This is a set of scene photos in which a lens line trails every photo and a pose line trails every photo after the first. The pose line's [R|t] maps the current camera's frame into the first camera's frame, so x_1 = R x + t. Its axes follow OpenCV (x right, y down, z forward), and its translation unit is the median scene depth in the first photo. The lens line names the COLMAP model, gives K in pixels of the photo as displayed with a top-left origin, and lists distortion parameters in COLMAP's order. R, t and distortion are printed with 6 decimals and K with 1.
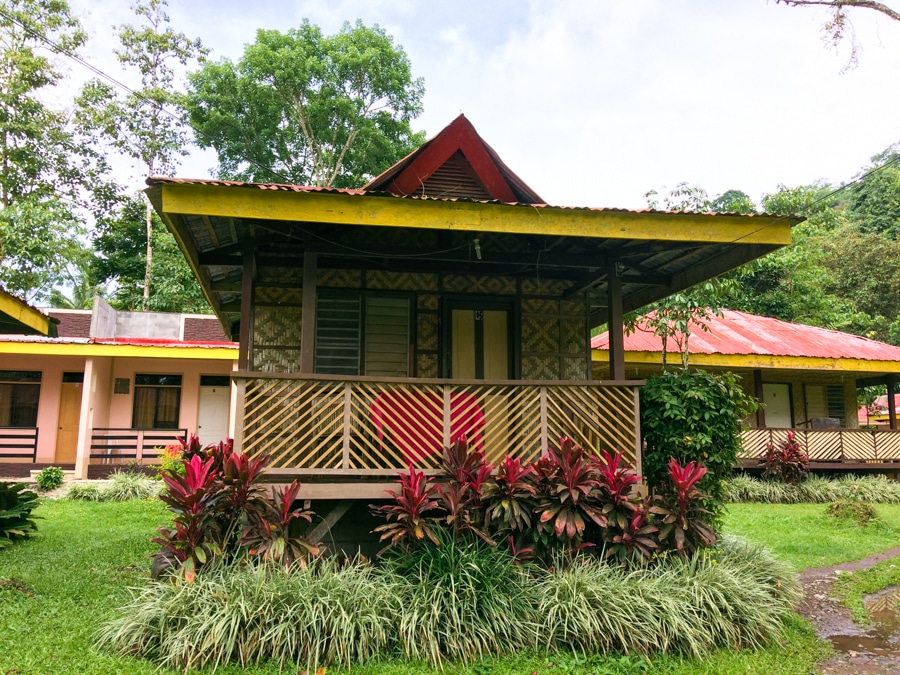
lens RADIAL K [[775.4, 0, 450.0], [0, 775.4, 337.5], [0, 0, 1]] dist [0.158094, -0.217888]
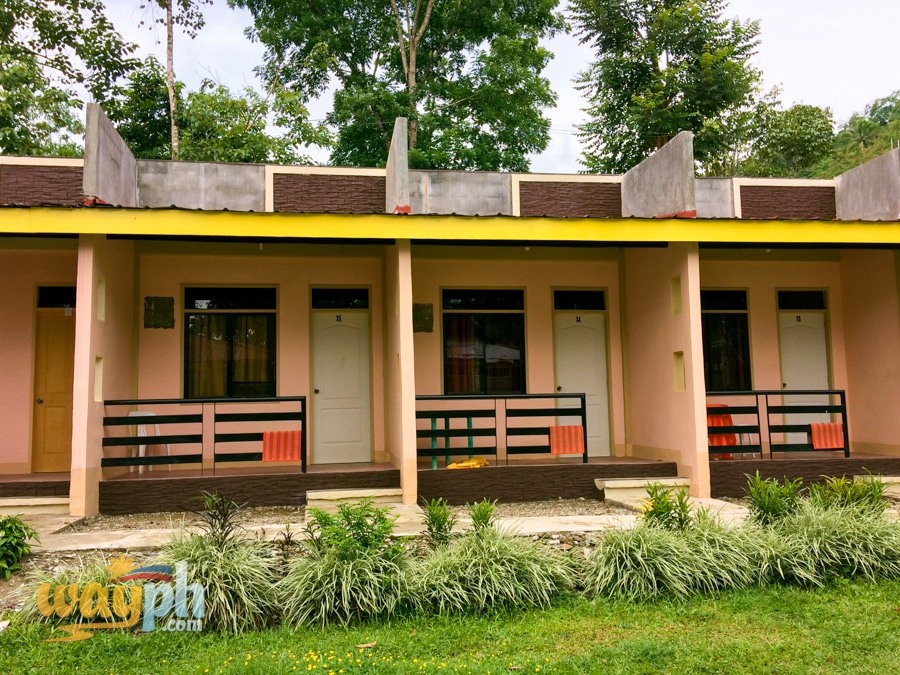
lens RADIAL K [[775.4, 0, 450.0], [0, 775.4, 337.5], [0, 0, 1]] dist [0.158094, -0.217888]
pose [[0.999261, -0.034201, -0.017526, -0.130676], [0.035181, 0.997637, 0.059007, 0.031208], [0.015466, -0.059580, 0.998104, 0.297209]]
